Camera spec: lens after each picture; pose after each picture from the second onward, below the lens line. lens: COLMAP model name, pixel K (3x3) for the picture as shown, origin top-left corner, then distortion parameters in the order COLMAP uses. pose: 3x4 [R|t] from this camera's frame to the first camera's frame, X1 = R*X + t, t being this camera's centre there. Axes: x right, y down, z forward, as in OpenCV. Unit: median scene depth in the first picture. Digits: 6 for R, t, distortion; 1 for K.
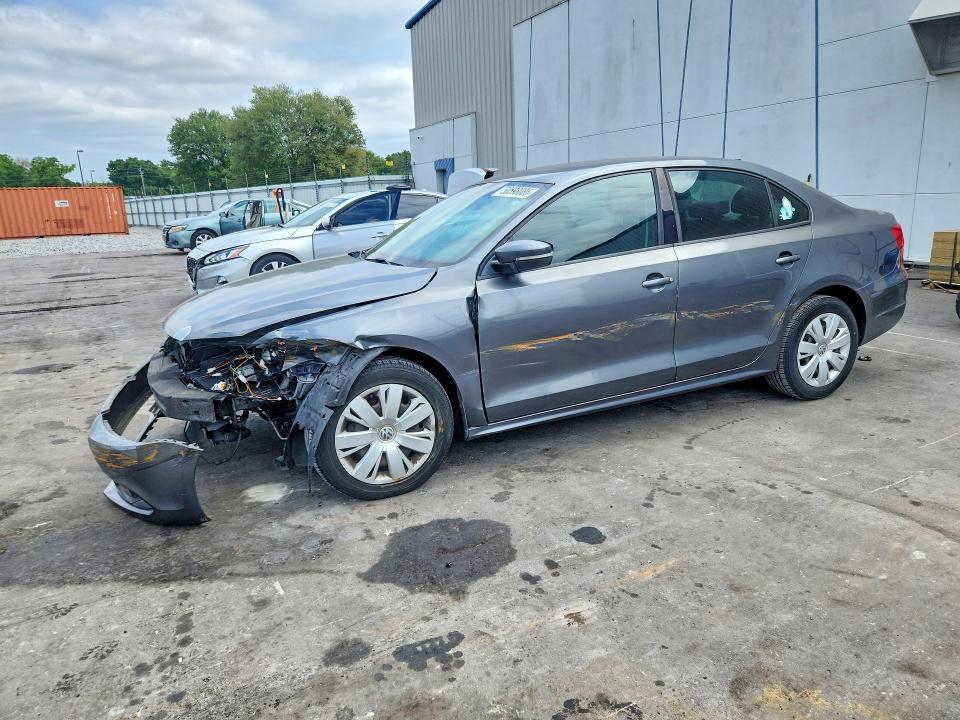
lens RADIAL K [[645.1, 0, 482.6], [0, 645.1, 356.3], [0, 0, 1]] dist [0.061362, -0.047779]
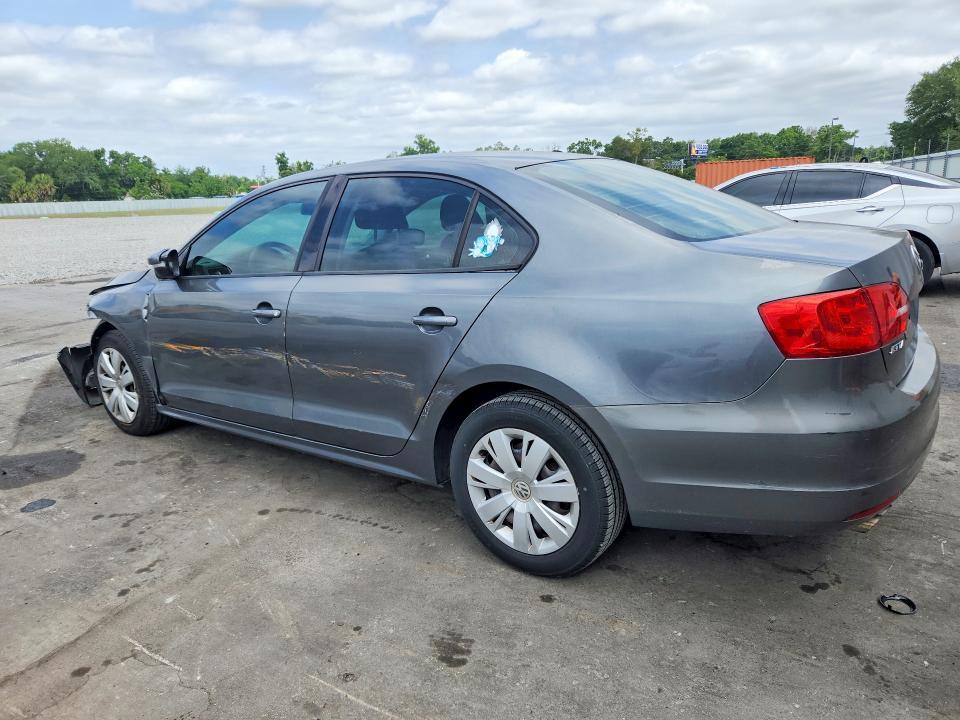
lens RADIAL K [[645.1, 0, 482.6], [0, 645.1, 356.3], [0, 0, 1]] dist [0.061362, -0.047779]
pose [[0.484832, 0.229222, -0.844035, 1.024231], [-0.186005, 0.969992, 0.156585, -0.220948], [0.854600, 0.081077, 0.512919, 0.720193]]
